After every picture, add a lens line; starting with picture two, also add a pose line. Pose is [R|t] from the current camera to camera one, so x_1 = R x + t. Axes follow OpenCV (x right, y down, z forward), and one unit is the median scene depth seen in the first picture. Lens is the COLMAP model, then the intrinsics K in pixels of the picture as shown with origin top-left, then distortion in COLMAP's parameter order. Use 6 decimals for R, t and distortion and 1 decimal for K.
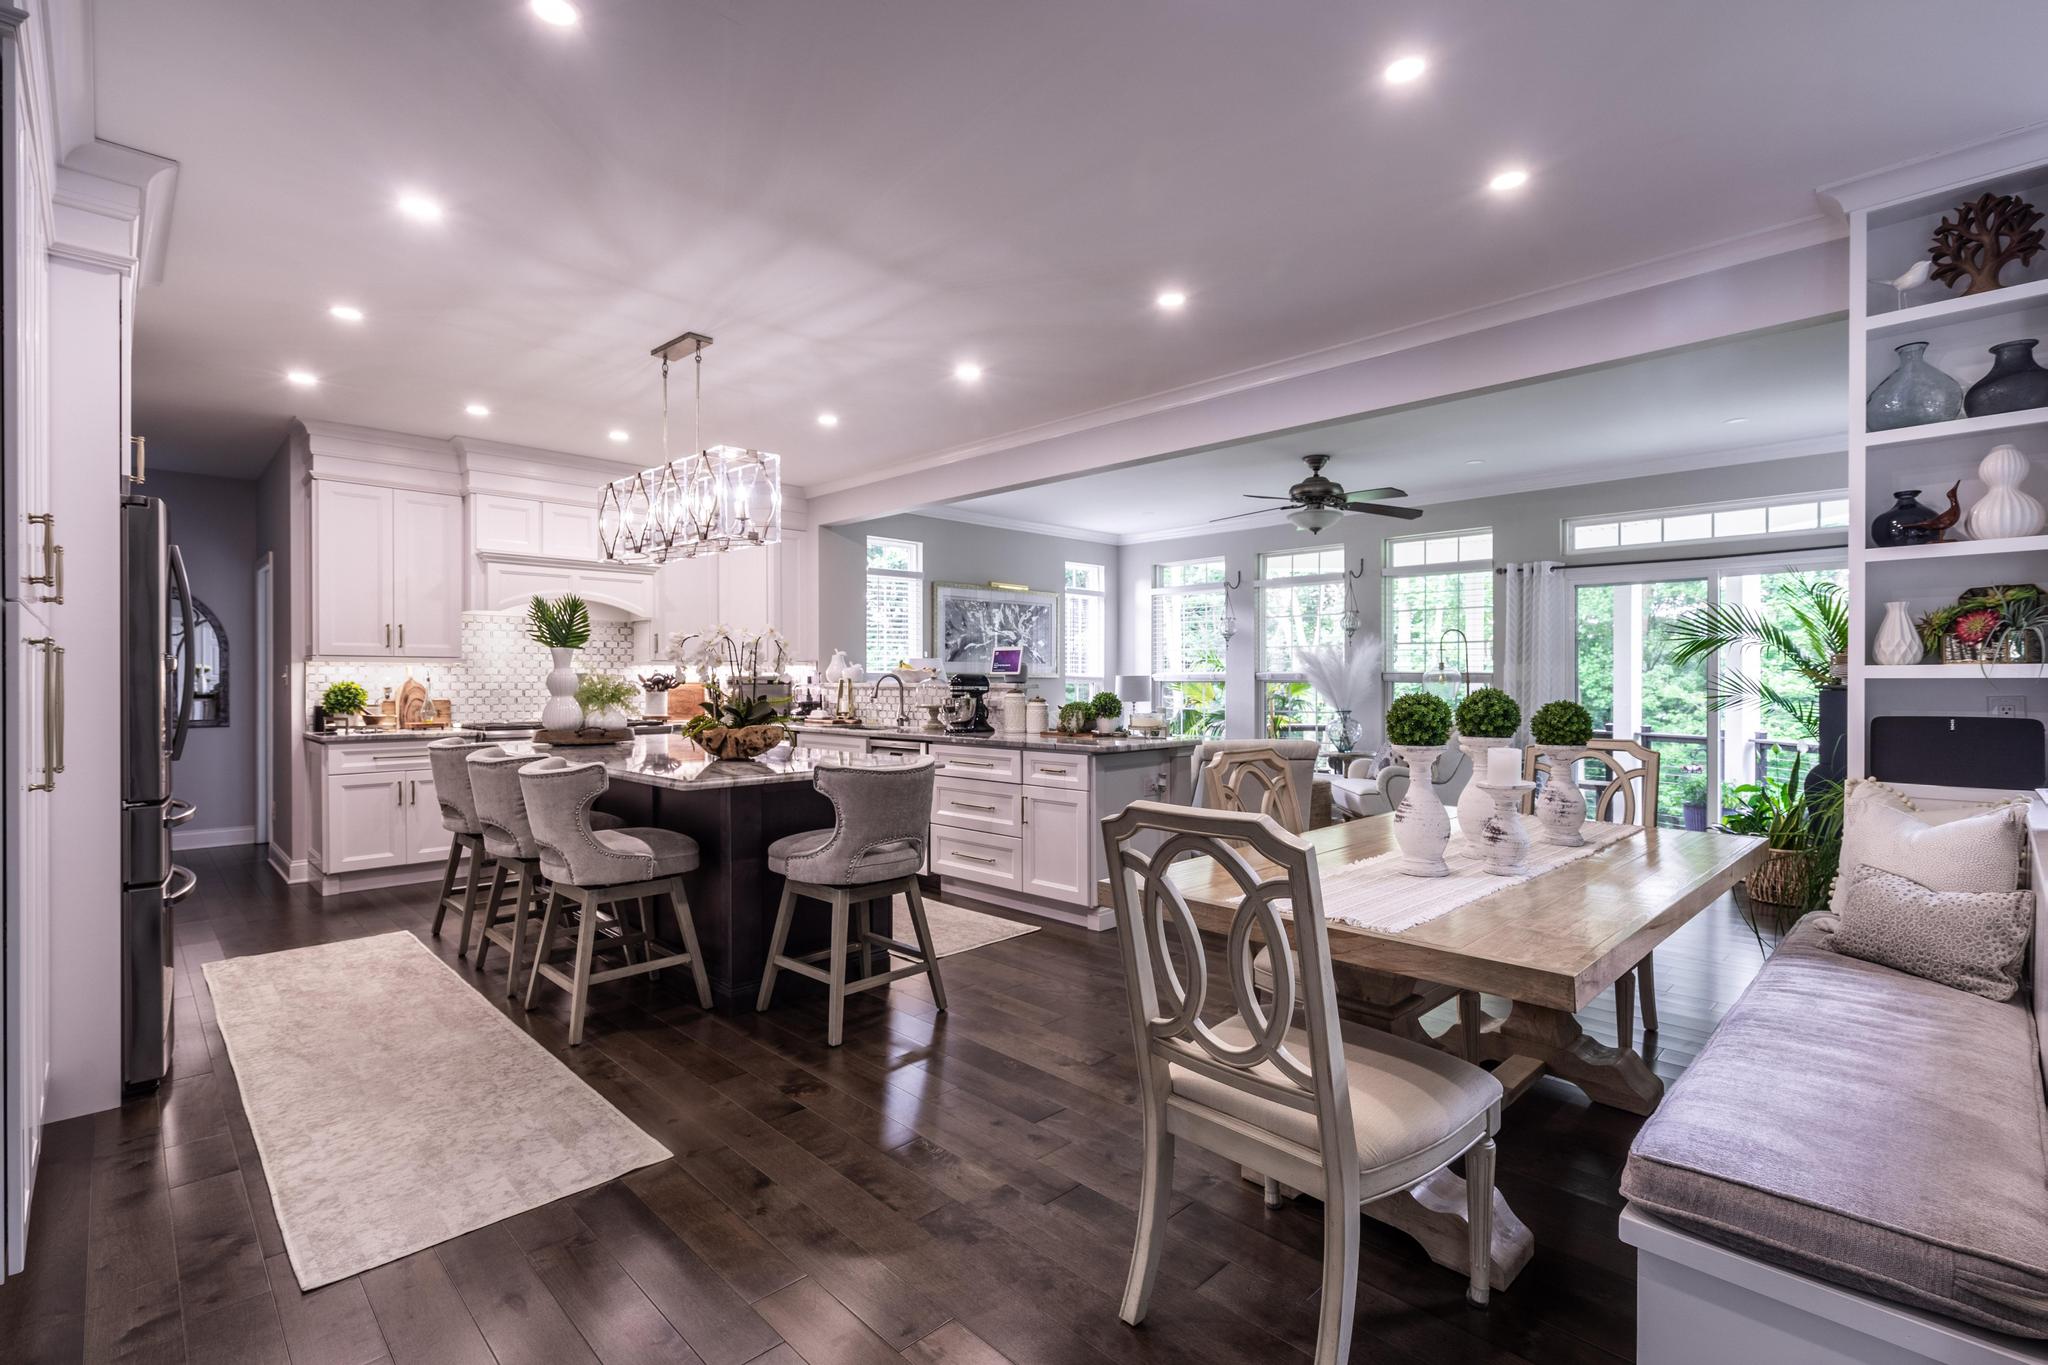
lens RADIAL K [[941.2, 0, 1024.0], [0, 941.2, 682.5], [0, 0, 1]] dist [-0.003951, 0.000120]
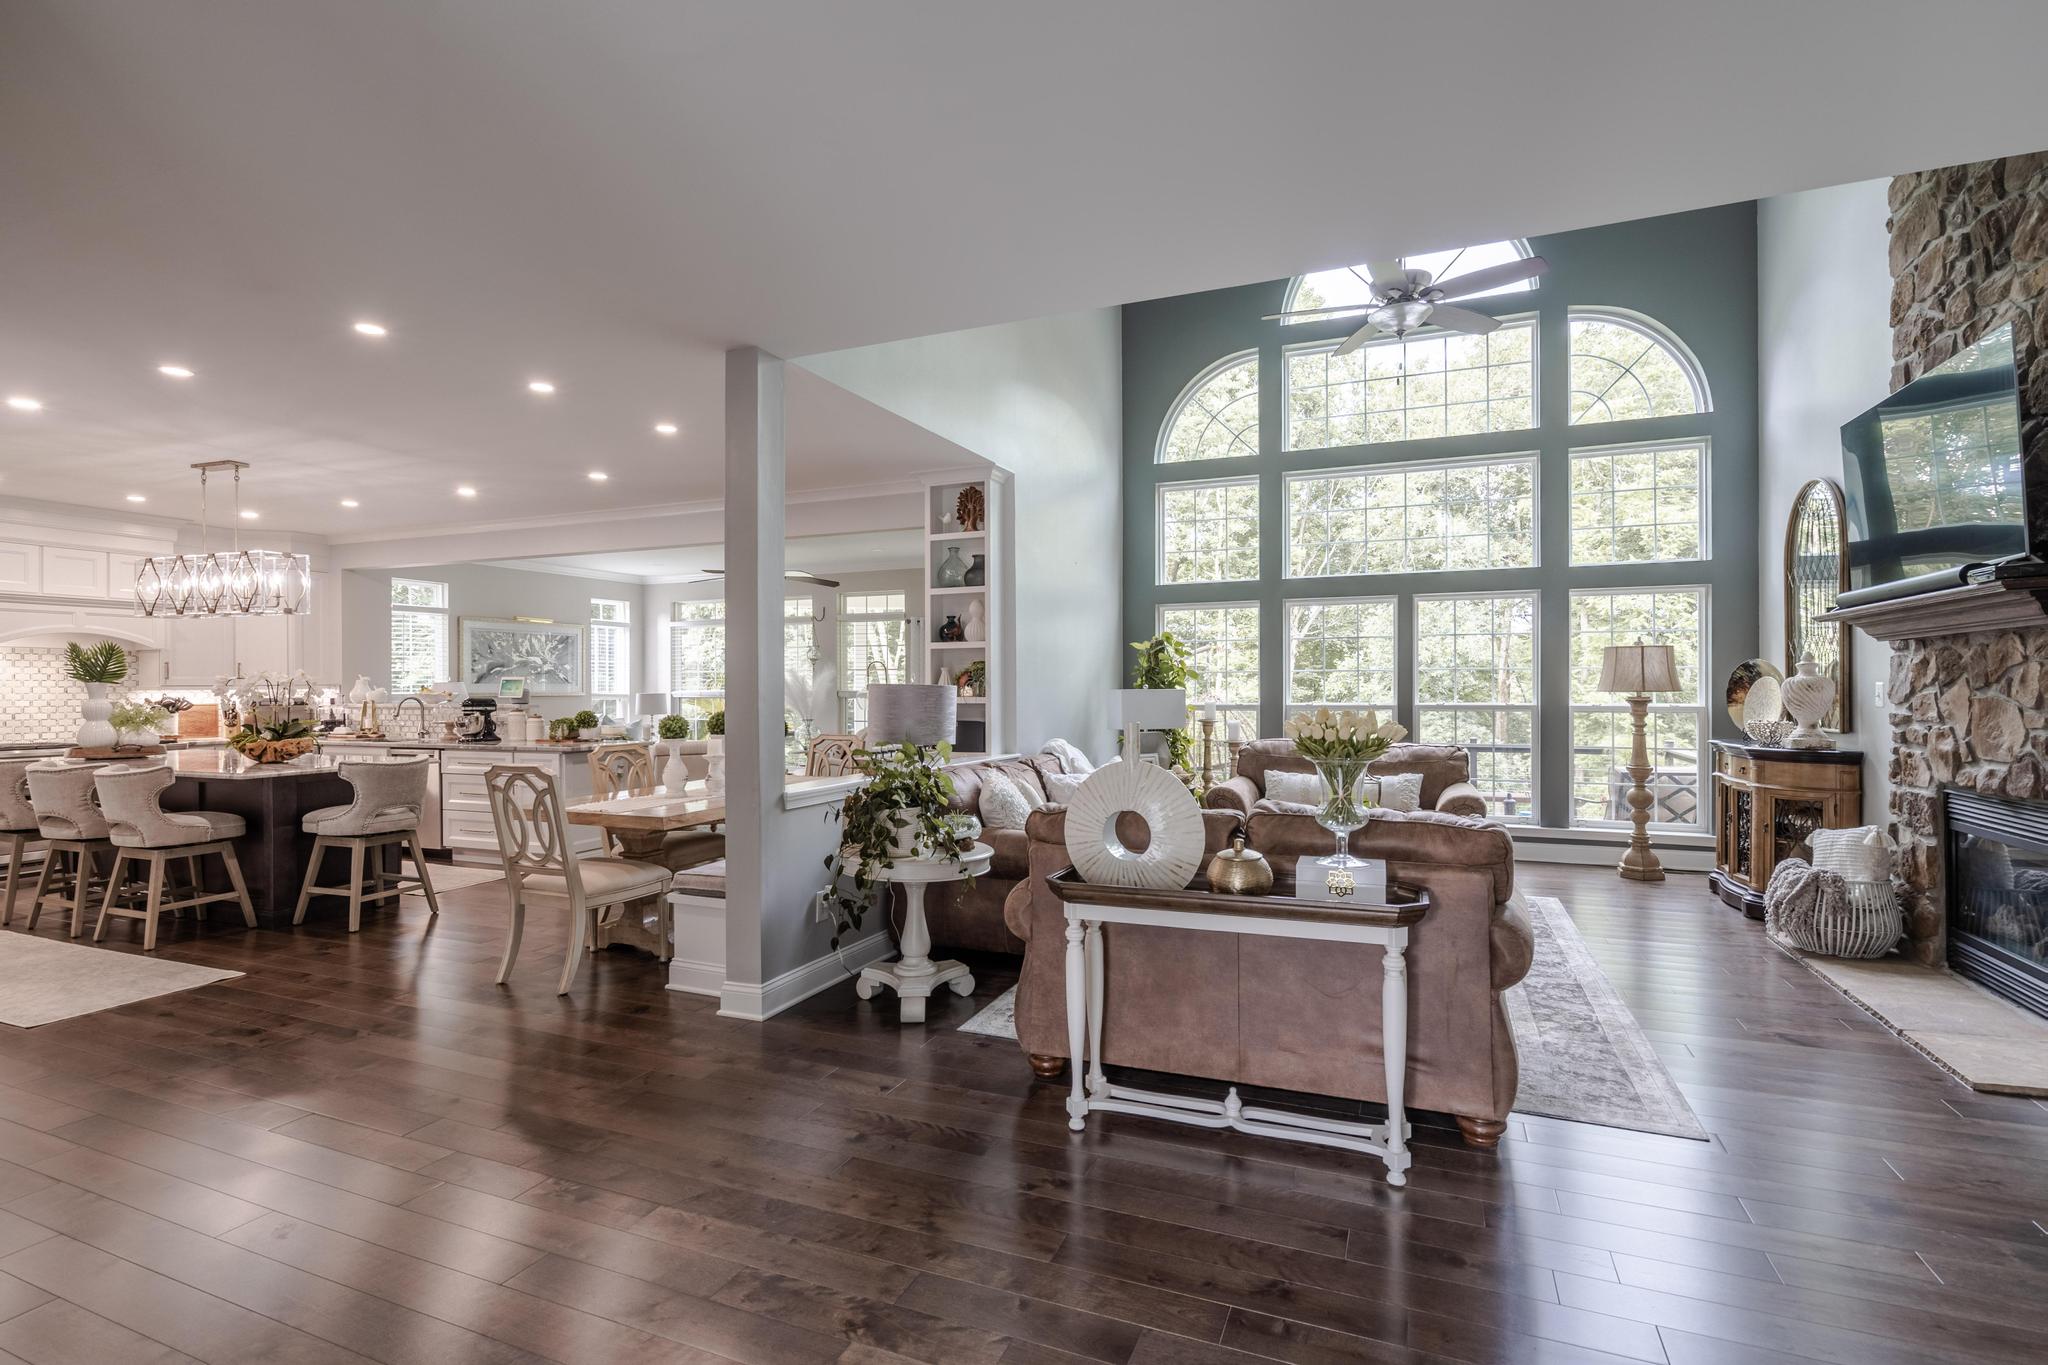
lens RADIAL K [[963.8, 0, 1020.0], [0, 963.8, 684.8], [0, 0, 1]] dist [0.015886, -0.001068]
pose [[0.923114, -0.002028, 0.384520, 0.116516], [0.003858, 0.999985, -0.003990, -0.018252], [-0.384506, 0.005166, 0.923108, -0.534293]]
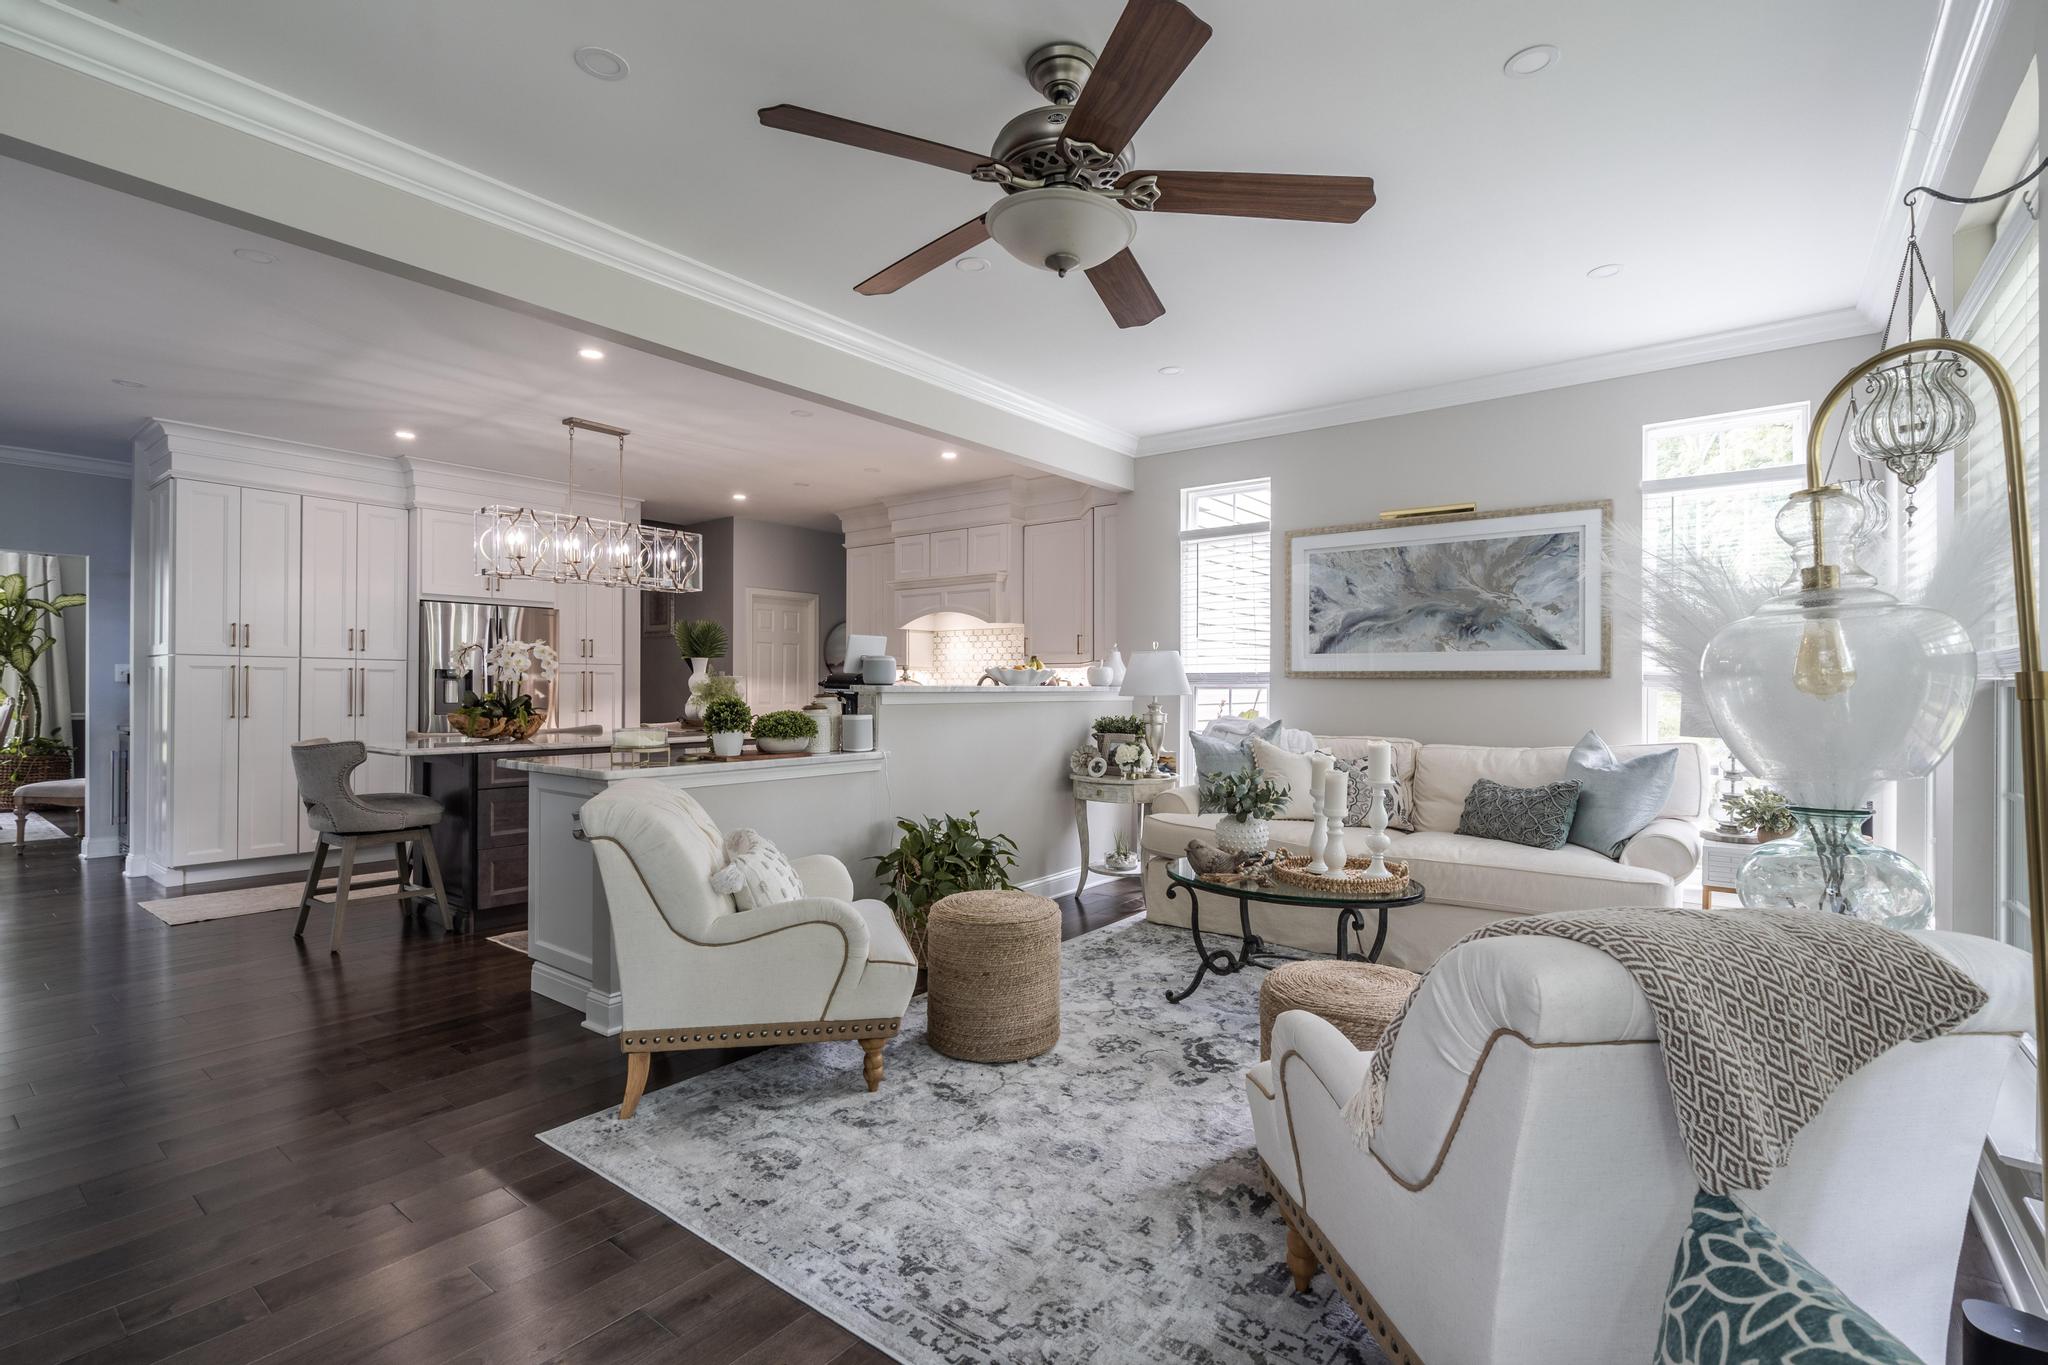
lens RADIAL K [[941.2, 0, 1024.0], [0, 941.2, 682.5], [0, 0, 1]] dist [-0.003951, 0.000120]
pose [[0.131733, -0.003583, -0.991279, 0.726069], [-0.004762, 0.999980, -0.004247, 0.001088], [0.991274, 0.005280, 0.131714, 1.019330]]
